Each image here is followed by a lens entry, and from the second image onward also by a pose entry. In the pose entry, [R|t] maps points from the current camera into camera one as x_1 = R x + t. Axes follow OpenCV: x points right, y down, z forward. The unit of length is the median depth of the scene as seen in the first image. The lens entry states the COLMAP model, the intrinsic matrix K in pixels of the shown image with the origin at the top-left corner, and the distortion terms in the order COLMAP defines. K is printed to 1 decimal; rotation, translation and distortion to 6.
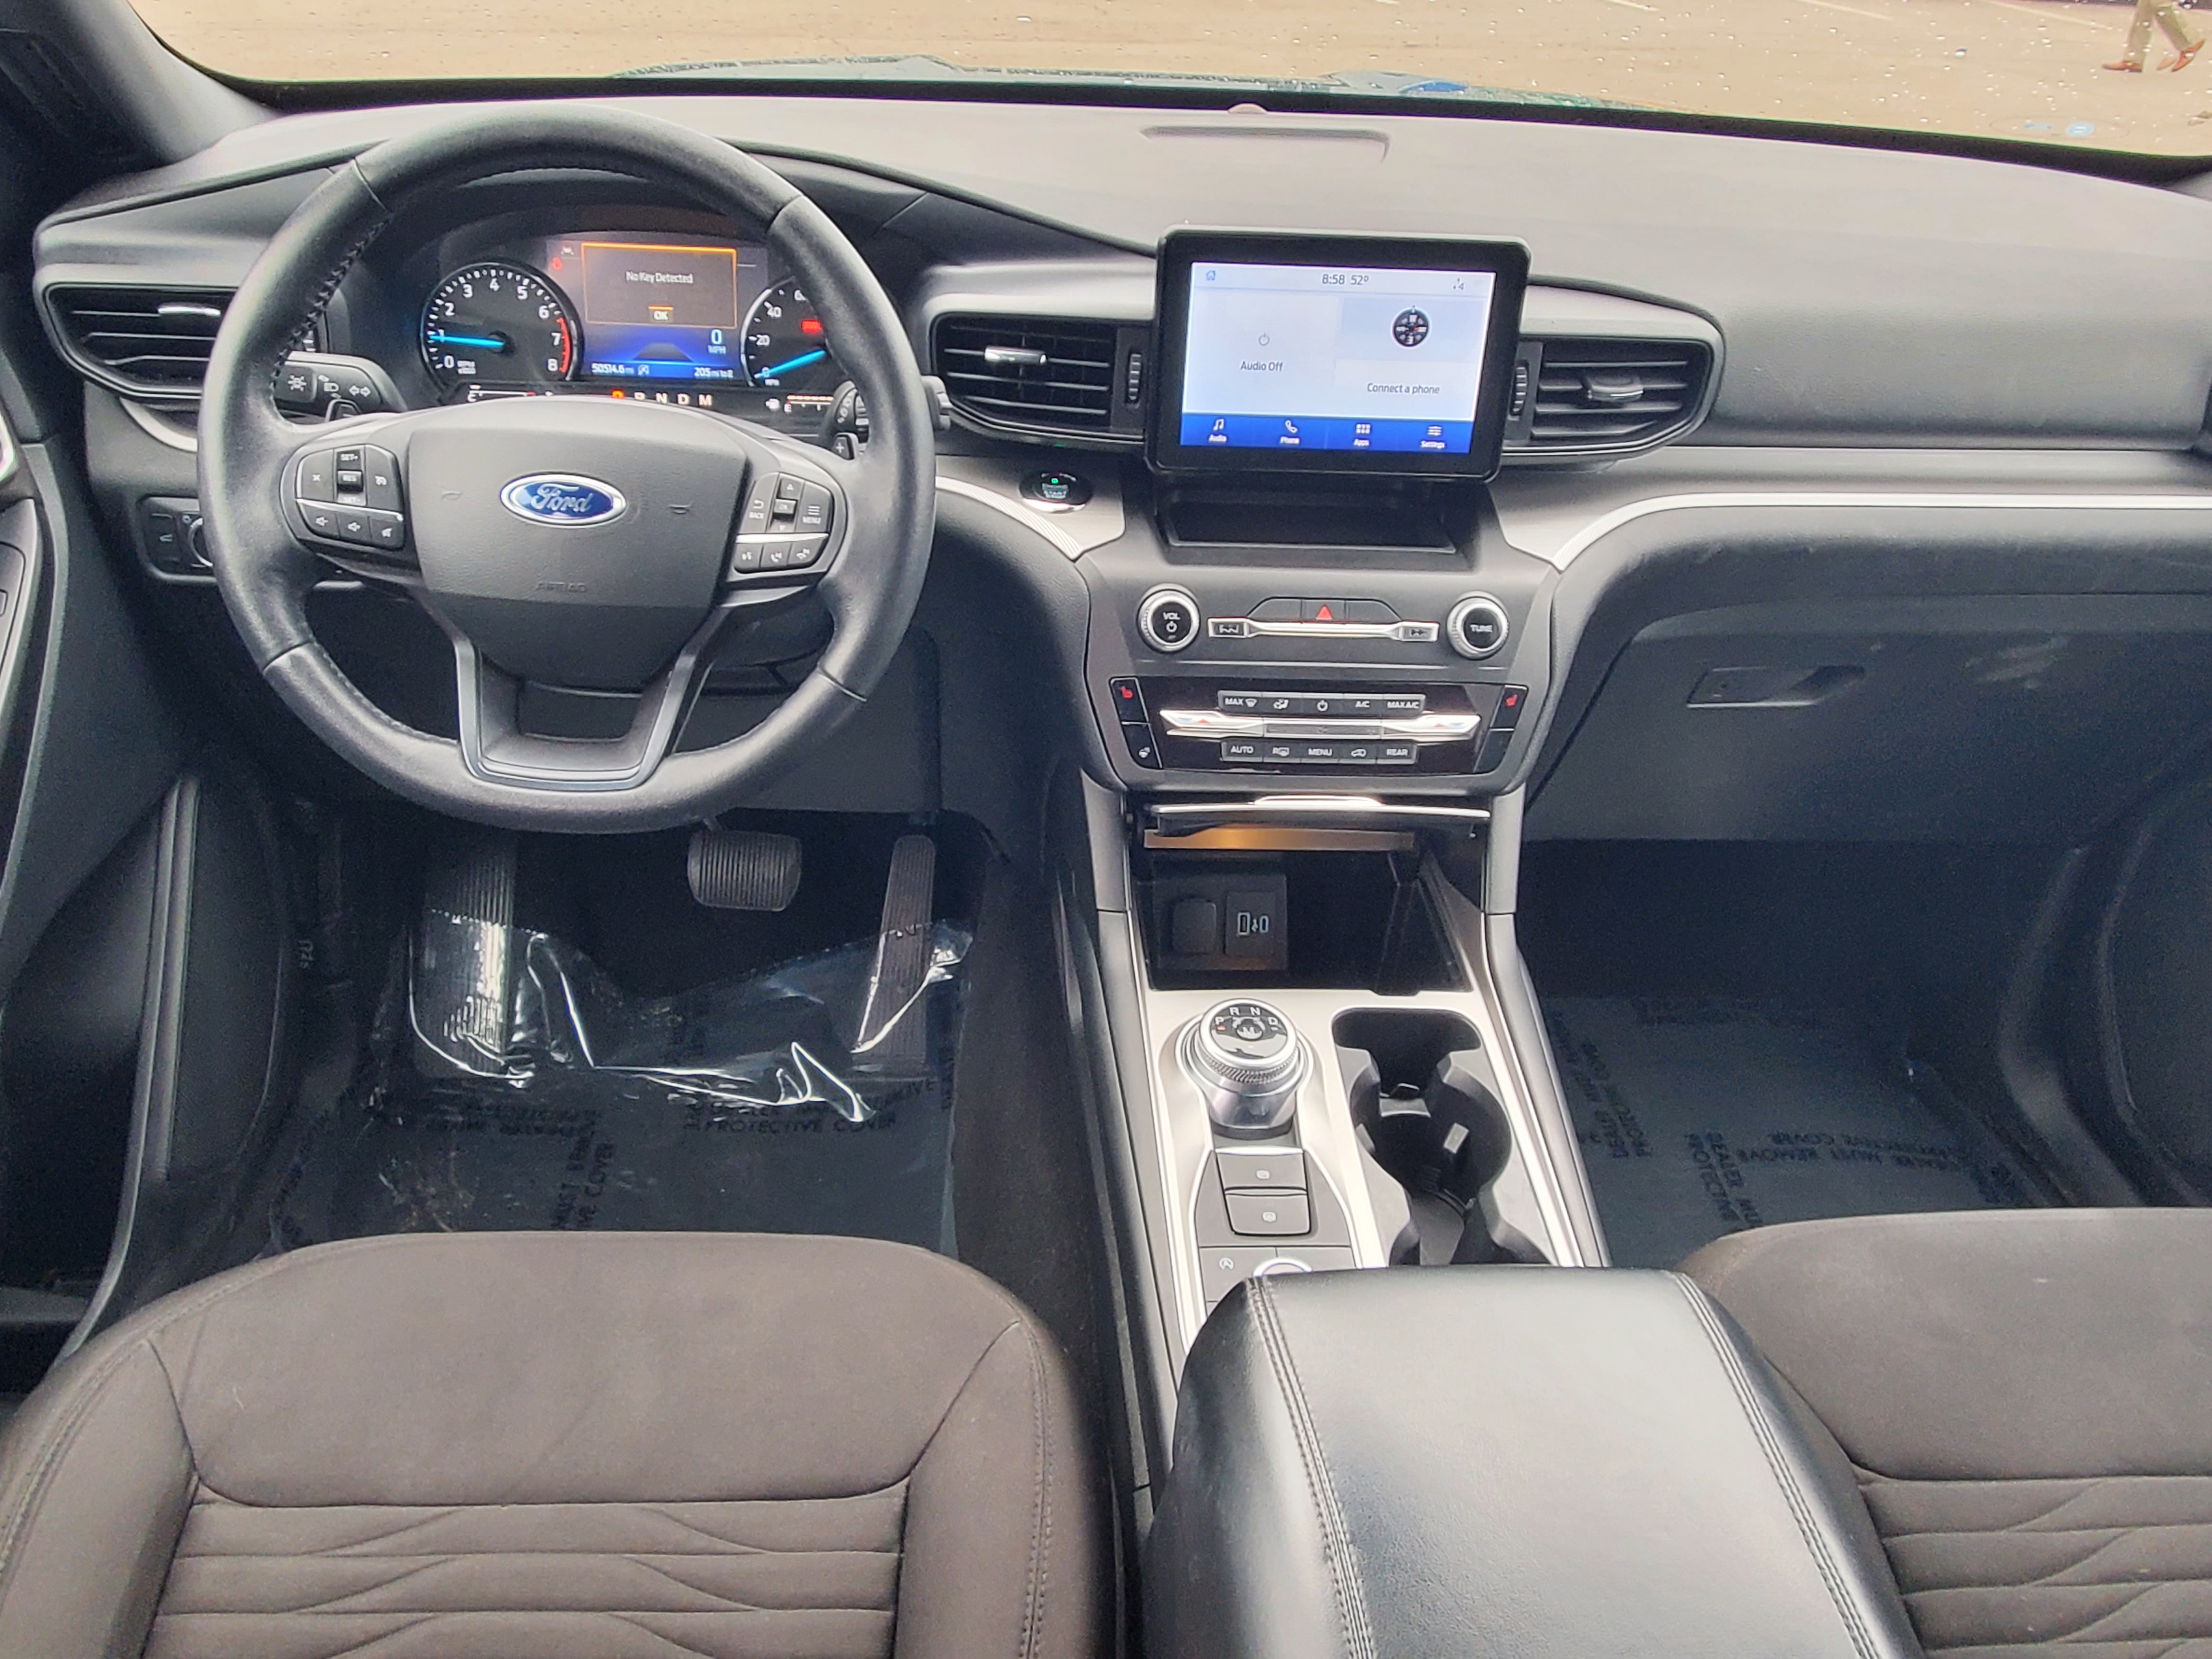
lens RADIAL K [[1660.1, 0, 1051.8], [0, 1660.1, 828.8], [0, 0, 1]] dist [-0.021604, 0.045825]
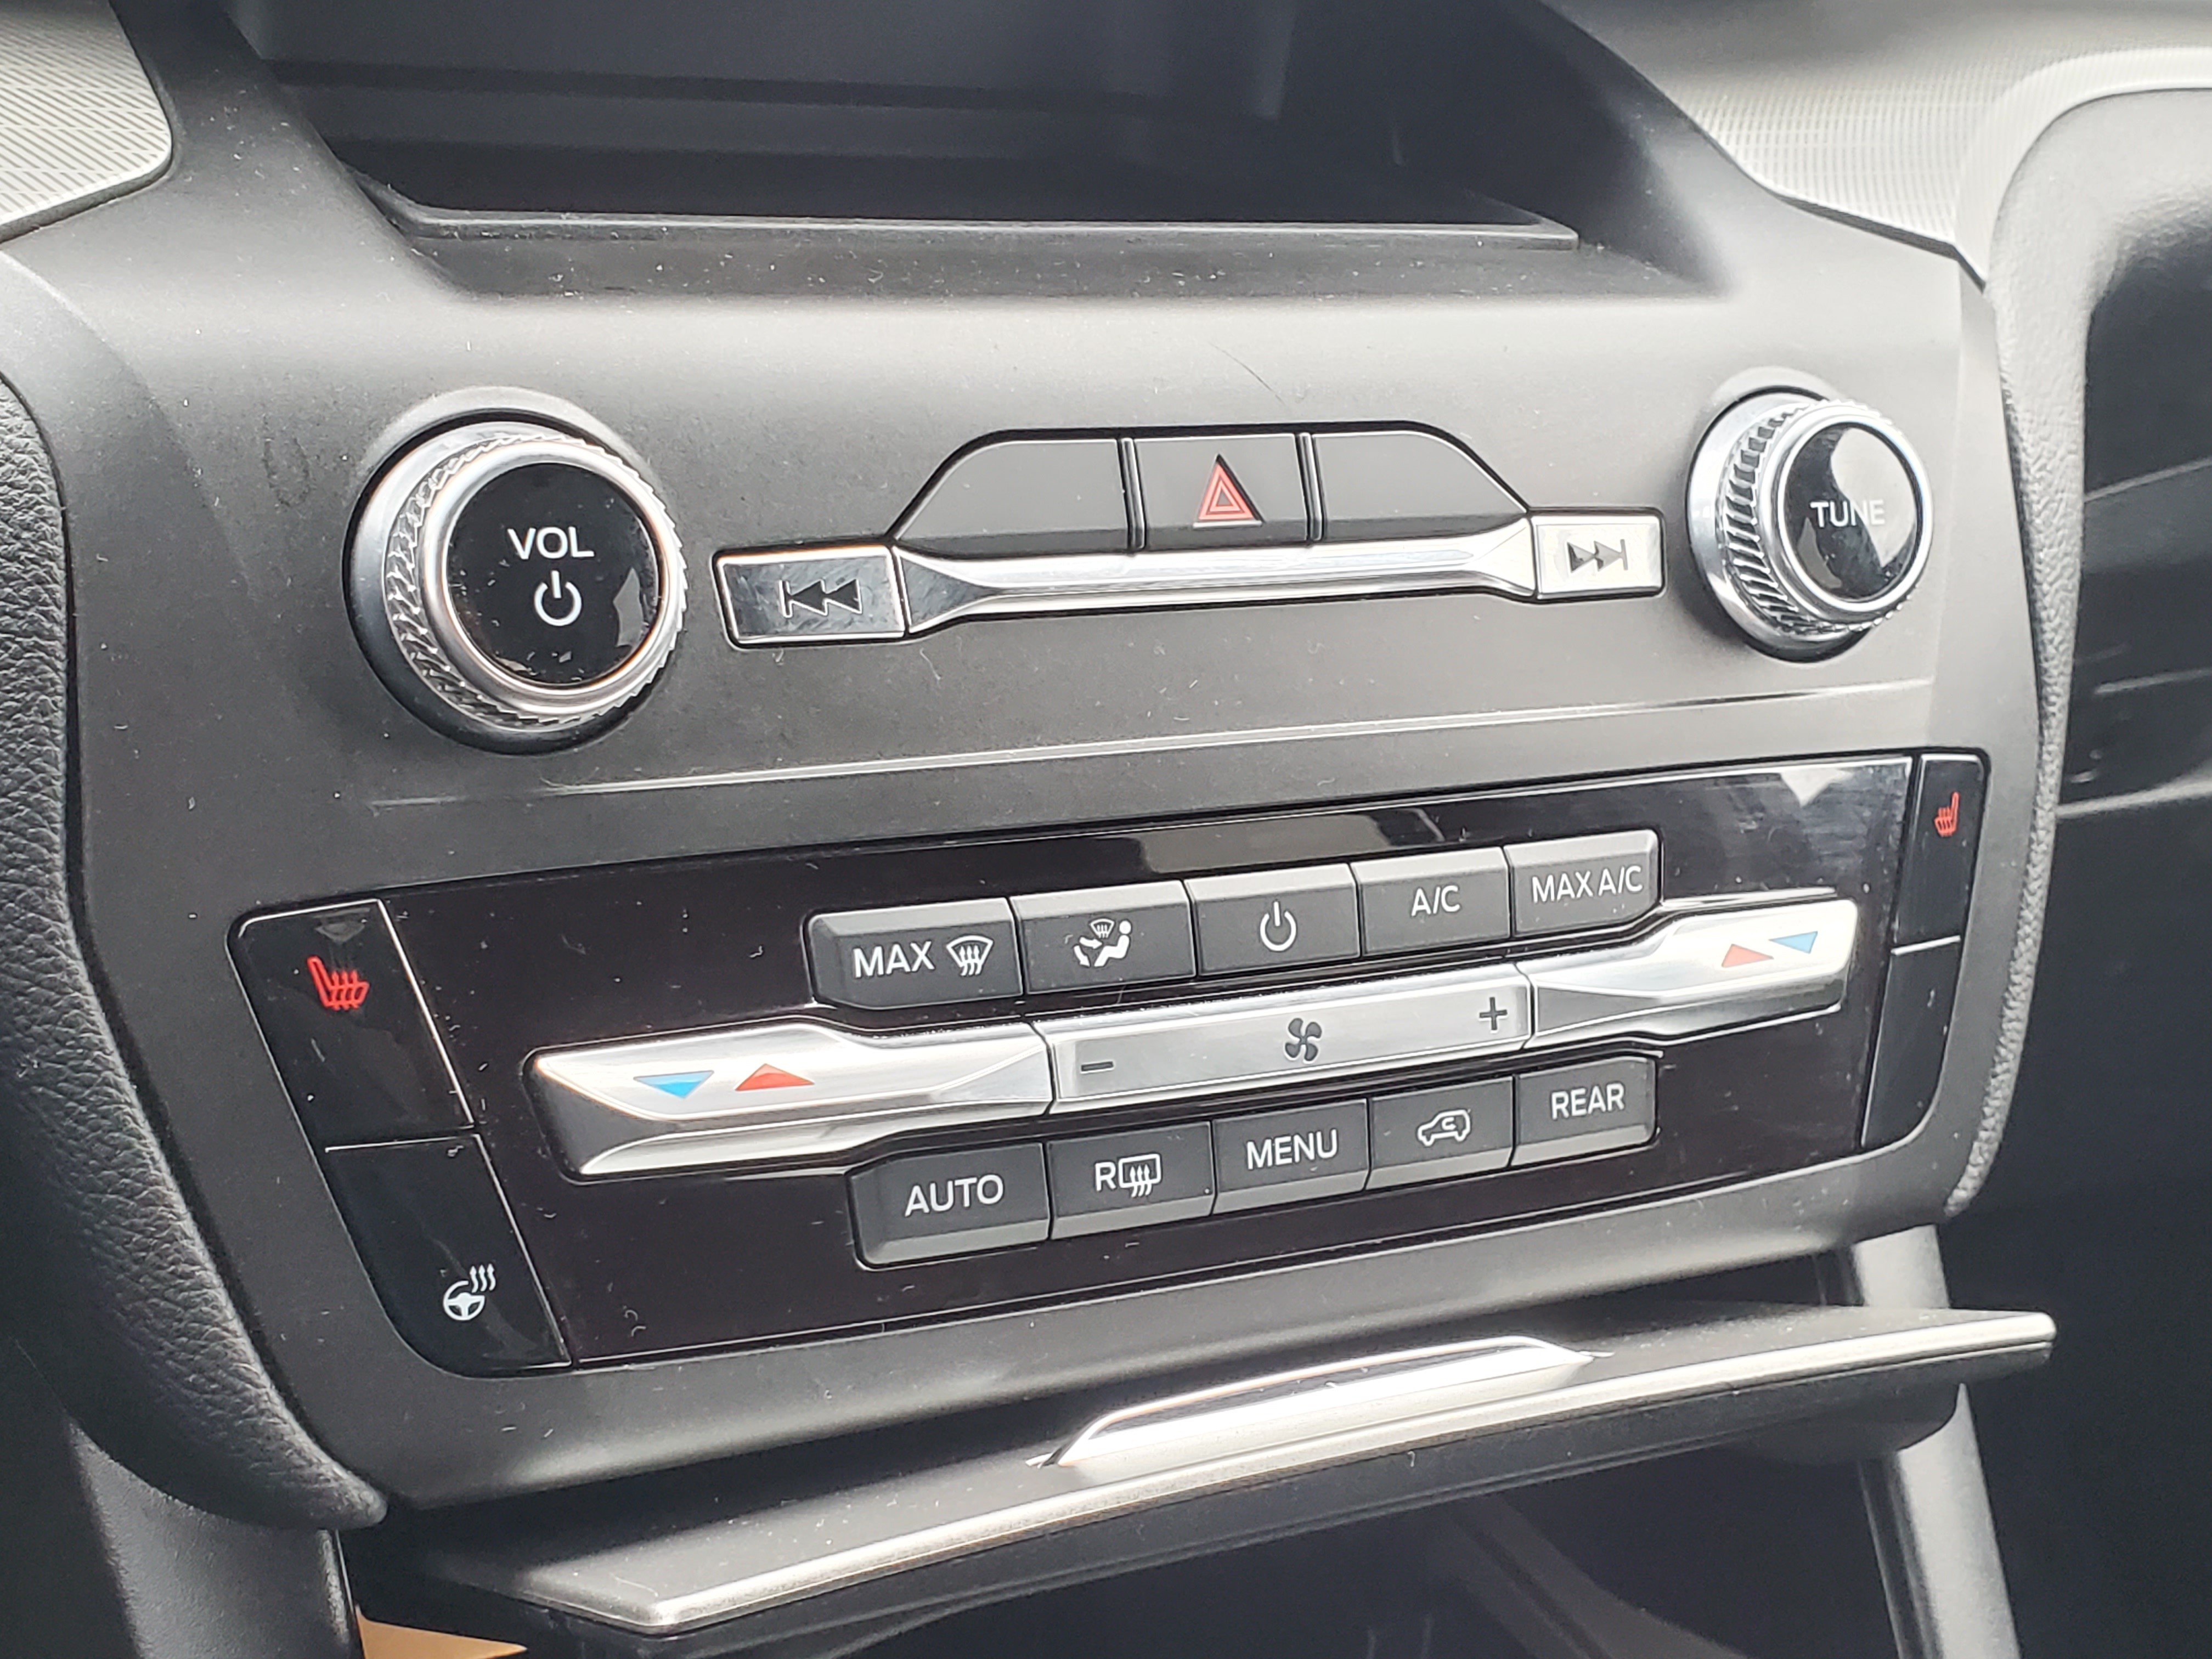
lens RADIAL K [[3327.8, 0, 1119.3], [0, 3327.8, 793.0], [0, 0, 1]] dist [0.109262, 0.000000]
pose [[0.897773, -0.100578, 0.428821, -0.033028], [0.160236, 0.981449, -0.105273, -0.049543], [-0.410278, 0.163224, 0.897235, 0.624433]]
